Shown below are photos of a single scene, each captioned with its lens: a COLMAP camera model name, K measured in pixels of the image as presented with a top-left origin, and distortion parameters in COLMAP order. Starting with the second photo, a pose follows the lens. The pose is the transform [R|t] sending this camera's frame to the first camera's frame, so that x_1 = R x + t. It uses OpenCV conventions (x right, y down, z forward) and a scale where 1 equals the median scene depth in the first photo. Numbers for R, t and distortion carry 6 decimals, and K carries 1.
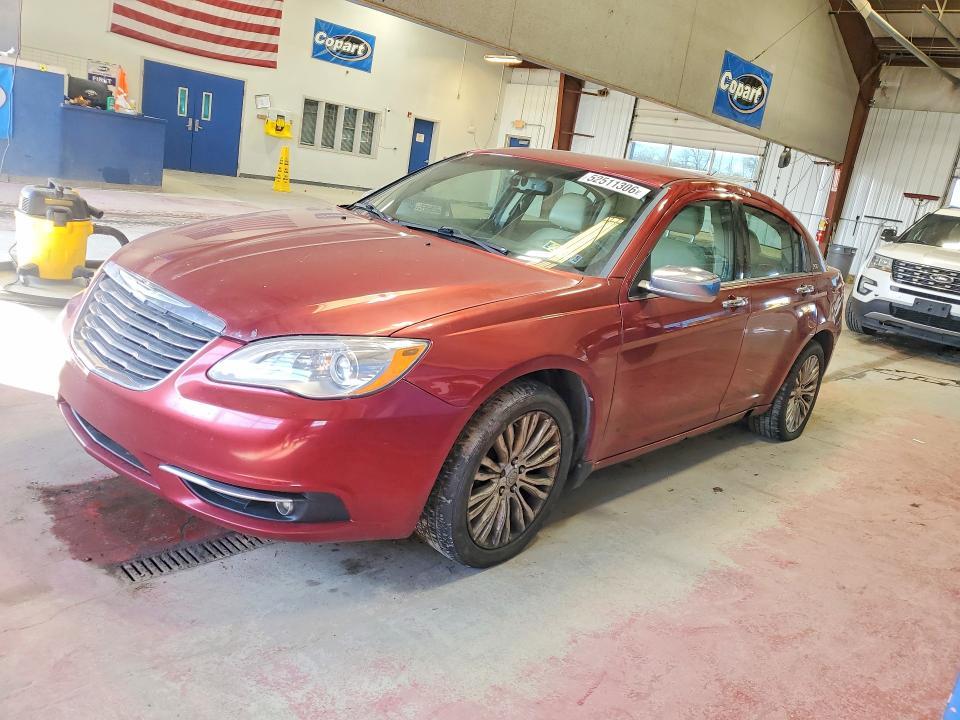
lens RADIAL K [[786.3, 0, 480.0], [0, 786.3, 360.0], [0, 0, 1]] dist [0.006032, 0.007589]
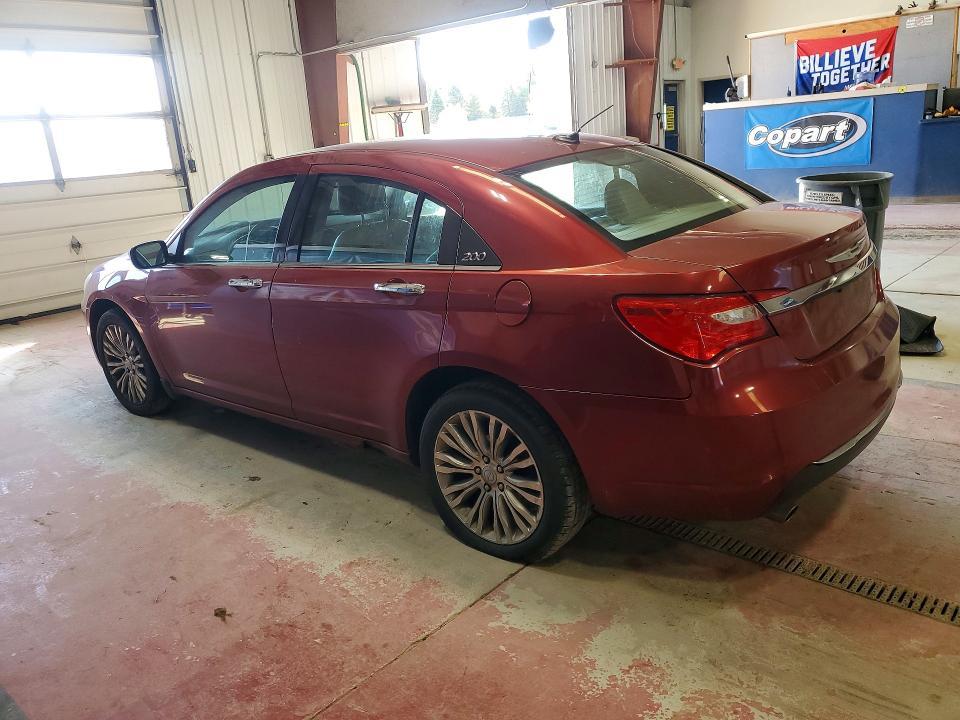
lens RADIAL K [[786.3, 0, 480.0], [0, 786.3, 360.0], [0, 0, 1]] dist [0.006032, 0.007589]
pose [[-0.019856, 0.119174, -0.992675, 1.138641], [-0.169646, 0.978072, 0.120814, -0.129831], [0.985305, 0.170802, 0.000797, 1.148835]]
